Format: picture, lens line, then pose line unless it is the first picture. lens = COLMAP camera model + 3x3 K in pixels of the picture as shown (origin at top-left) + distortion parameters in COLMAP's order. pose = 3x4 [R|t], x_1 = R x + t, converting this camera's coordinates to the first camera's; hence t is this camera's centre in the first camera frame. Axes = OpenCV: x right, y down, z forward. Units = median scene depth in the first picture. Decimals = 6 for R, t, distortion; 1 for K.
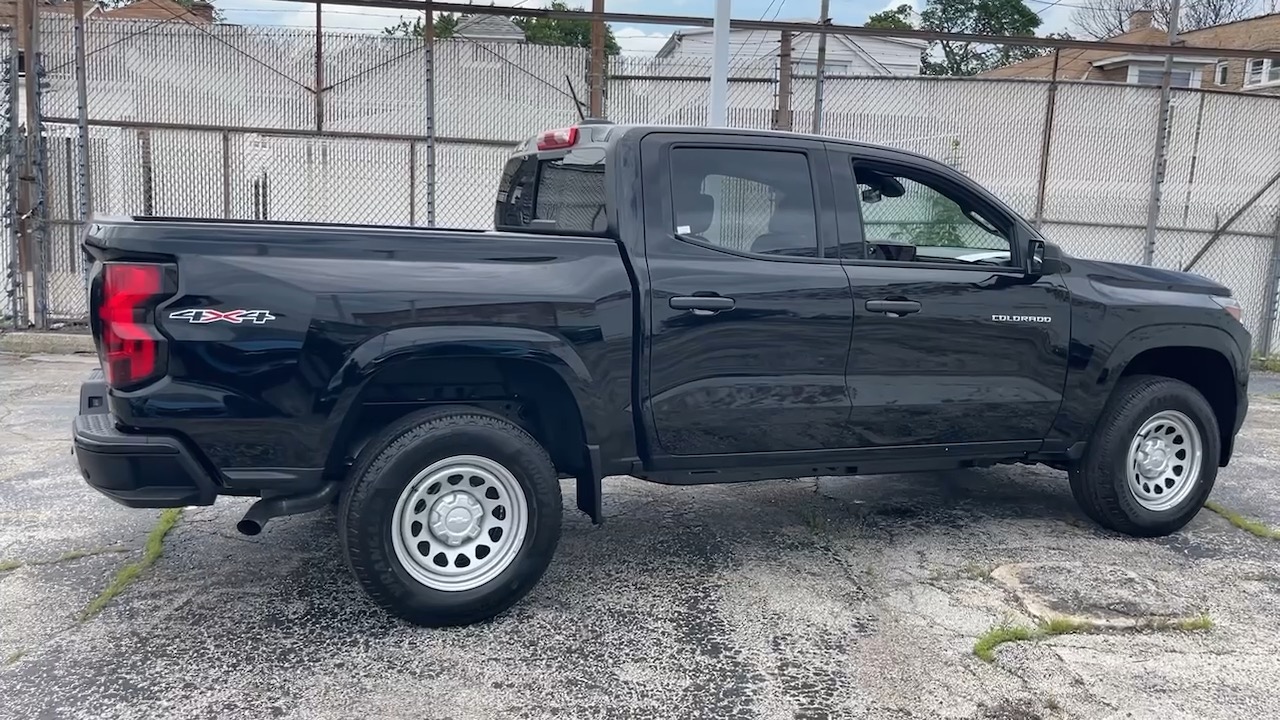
lens RADIAL K [[1116.3, 0, 641.6], [0, 1116.3, 358.1], [0, 0, 1]] dist [0.040762, -0.033229]
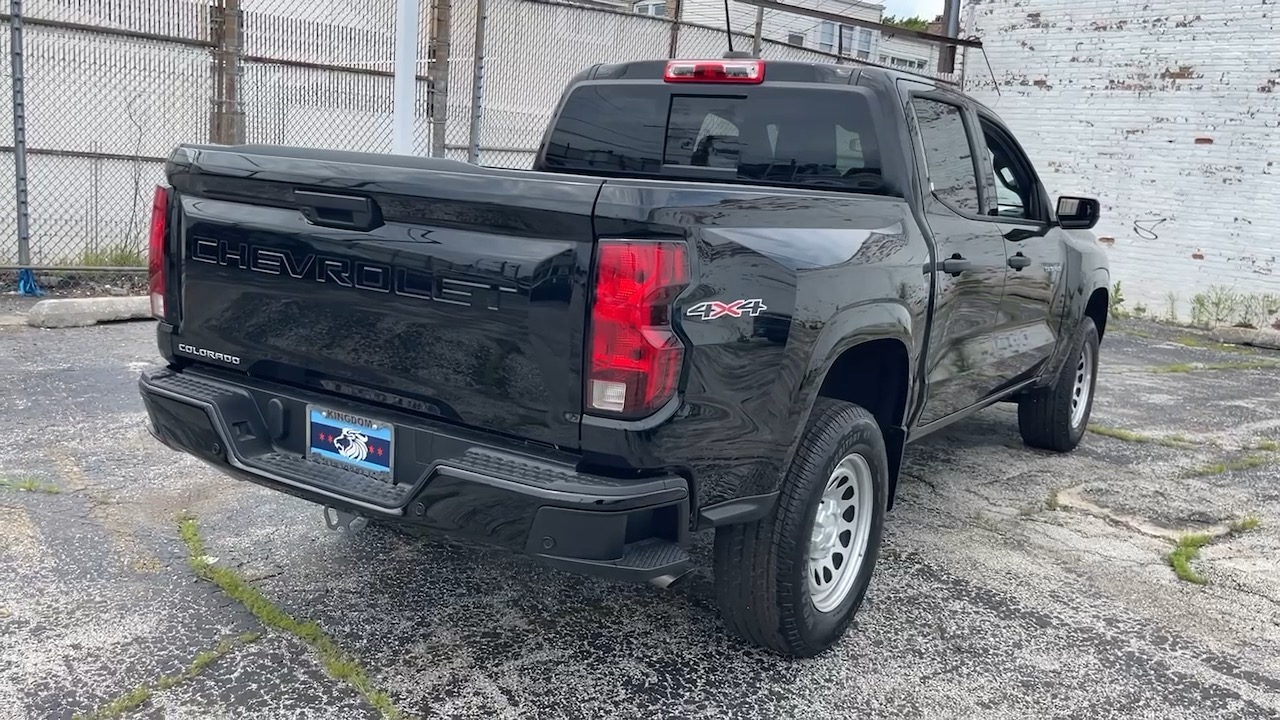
lens RADIAL K [[1116.3, 0, 640.1], [0, 1116.3, 362.9], [0, 0, 1]] dist [0.040762, -0.033229]
pose [[0.841130, -0.068453, 0.536484, -0.624243], [0.025824, 0.995910, 0.086586, -0.051216], [-0.540217, -0.058976, 0.839457, 0.307871]]
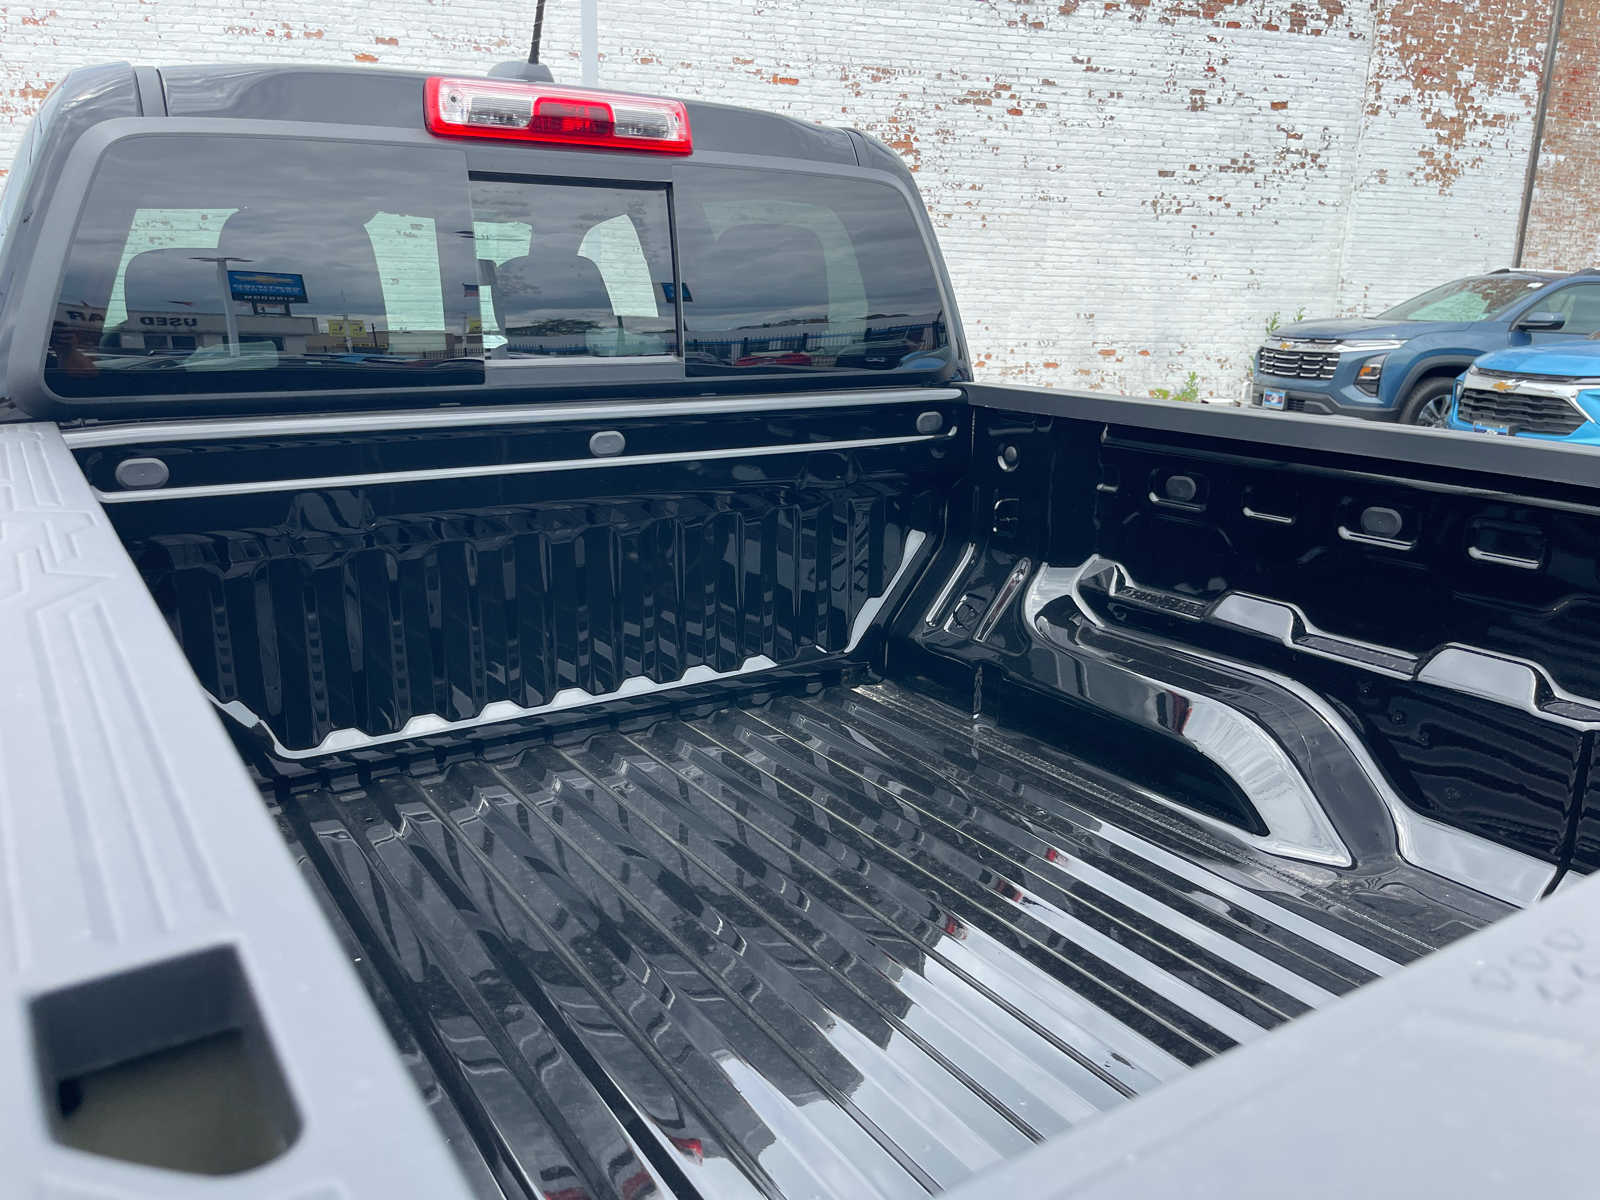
lens RADIAL K [[1205.7, 0, 789.0], [0, 1205.7, 609.4], [0, 0, 1]] dist [0.082601, -0.115964]
pose [[-0.143412, -0.302059, 0.942440, -0.505663], [0.100289, 0.942946, 0.317483, -0.172165], [-0.984568, 0.140047, -0.104936, 1.033778]]
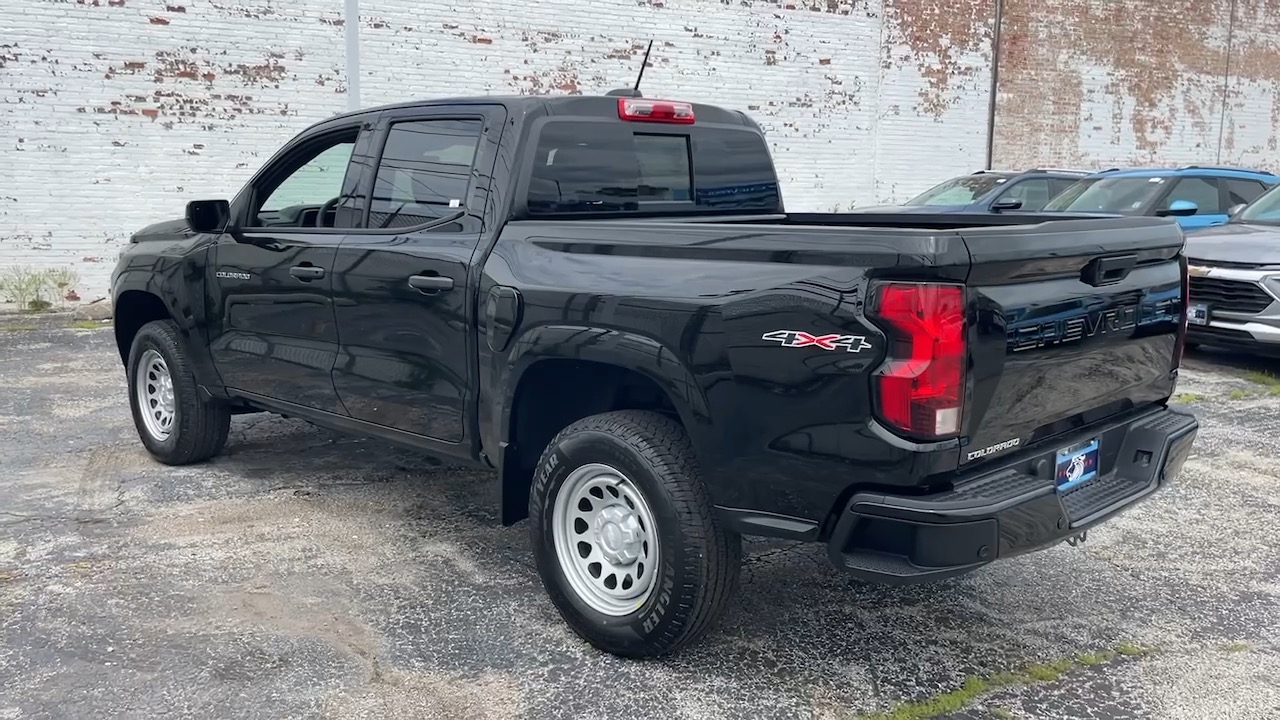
lens RADIAL K [[1116.3, 0, 638.9], [0, 1116.3, 364.0], [0, 0, 1]] dist [0.040762, -0.033229]
pose [[-0.358499, -0.184282, 0.915160, -0.980789], [0.100196, 0.967064, 0.233983, -0.220456], [-0.928137, 0.175578, -0.328227, 1.404985]]
